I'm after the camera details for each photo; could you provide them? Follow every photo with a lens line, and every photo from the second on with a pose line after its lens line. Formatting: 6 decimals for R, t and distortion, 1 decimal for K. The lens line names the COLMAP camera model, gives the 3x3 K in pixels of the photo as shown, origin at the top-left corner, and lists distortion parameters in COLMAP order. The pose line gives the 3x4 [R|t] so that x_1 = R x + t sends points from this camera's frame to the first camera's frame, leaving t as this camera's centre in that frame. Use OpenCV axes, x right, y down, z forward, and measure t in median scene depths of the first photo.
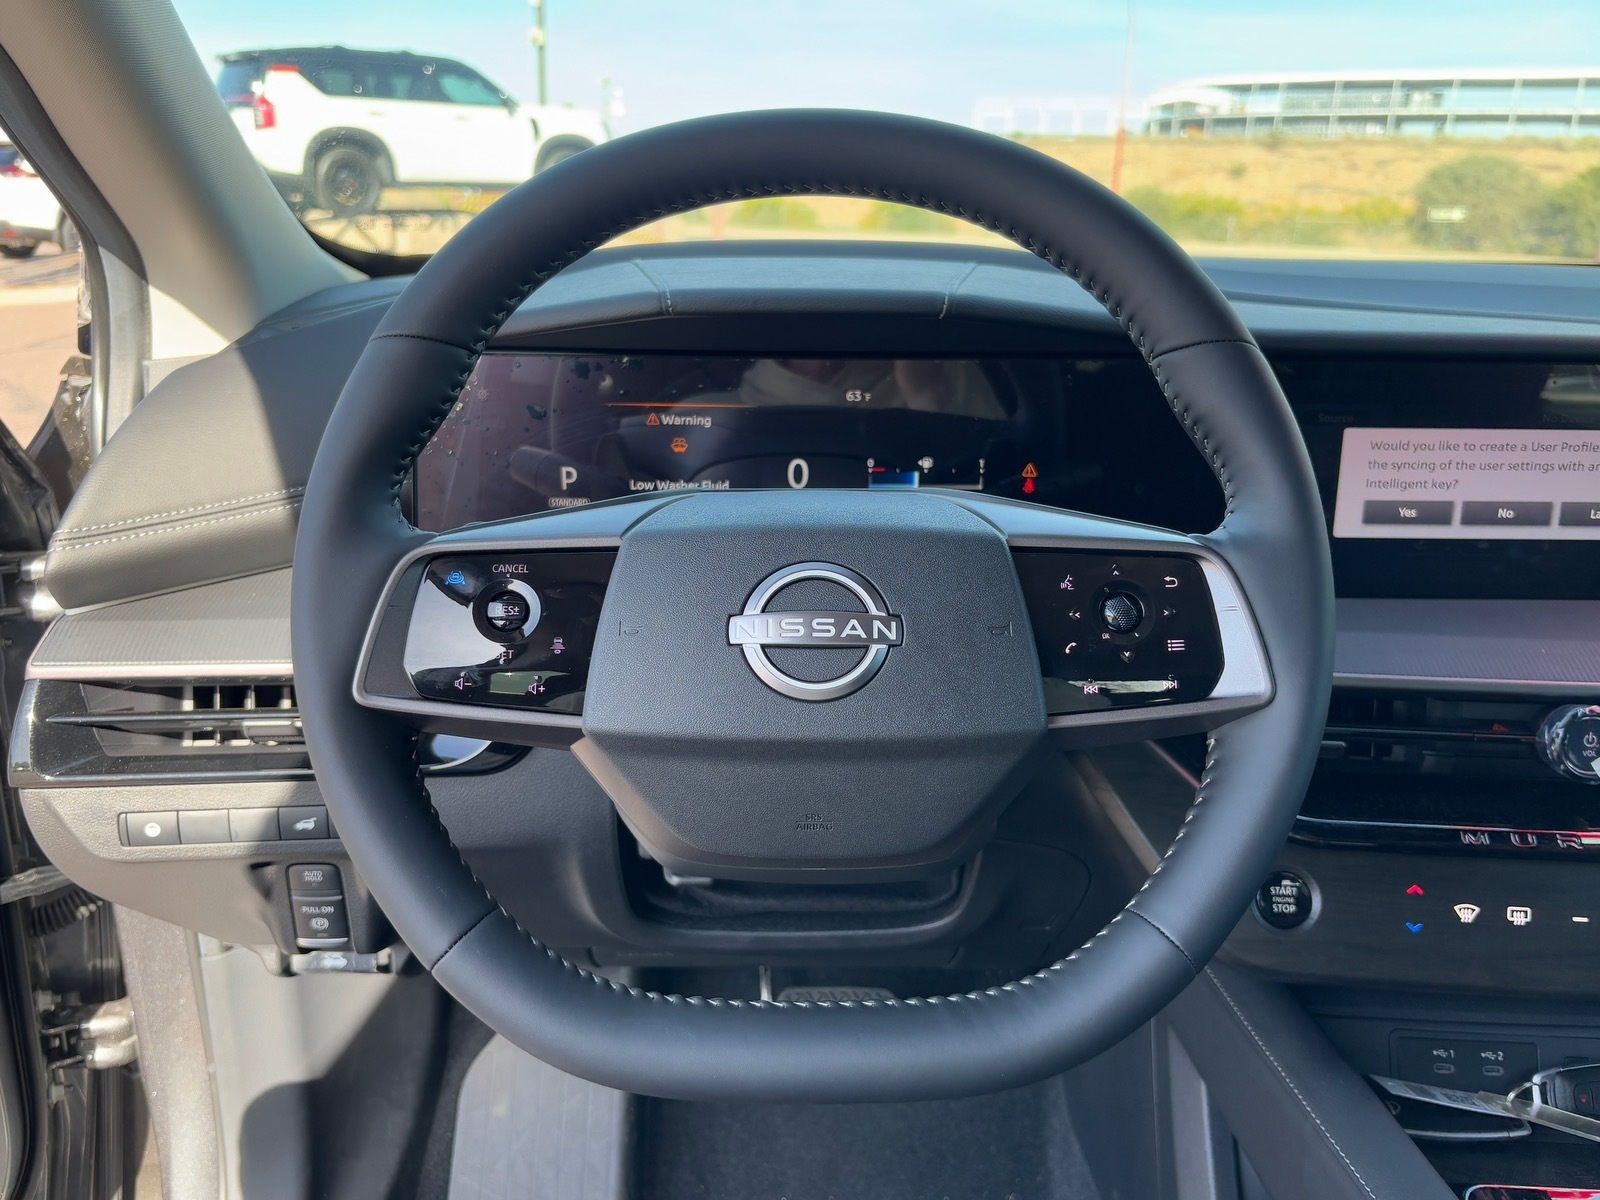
lens RADIAL K [[1289.3, 0, 800.0], [0, 1289.3, 600.0], [0, 0, 1]] dist [0.110914, -0.193750]
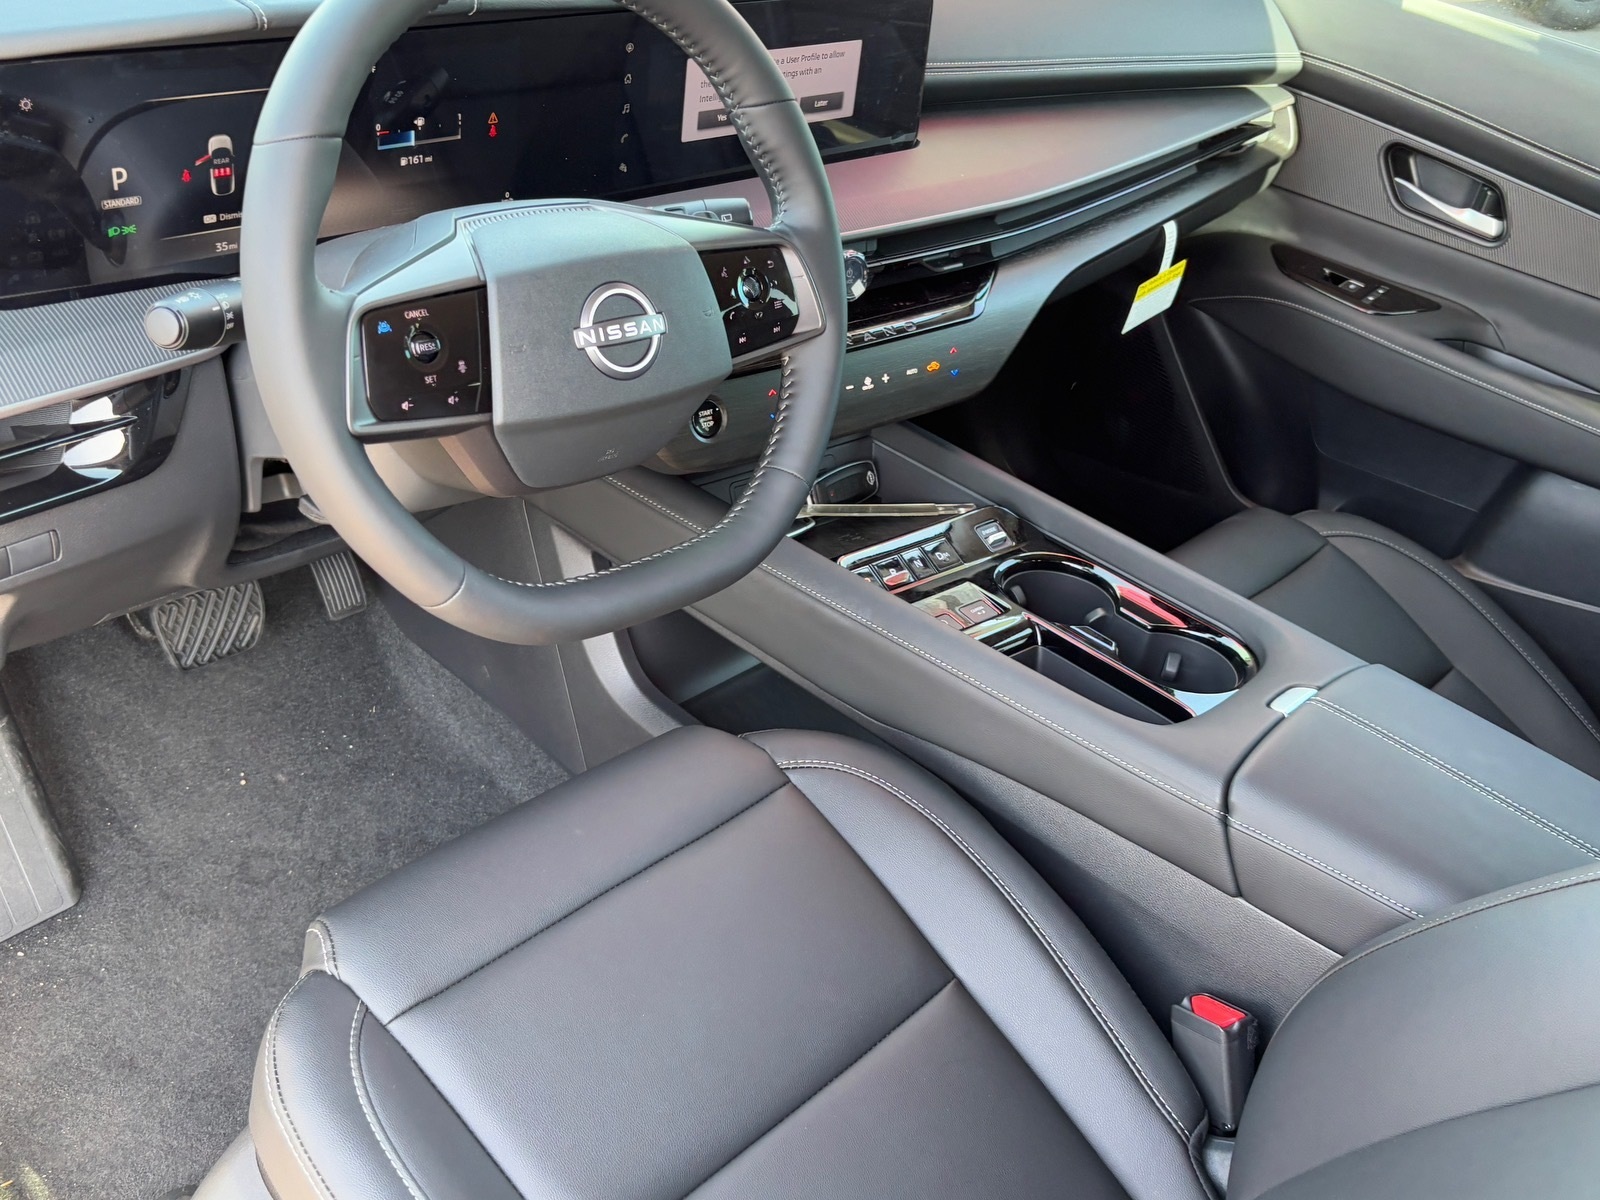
lens RADIAL K [[1651.1, 0, 800.0], [0, 1651.1, 600.0], [0, 0, 1]] dist [0.013351, -0.002356]
pose [[0.700393, -0.304634, 0.645482, -0.801945], [0.045474, 0.921552, 0.385582, -0.287028], [-0.712307, -0.240707, 0.659302, -0.332323]]
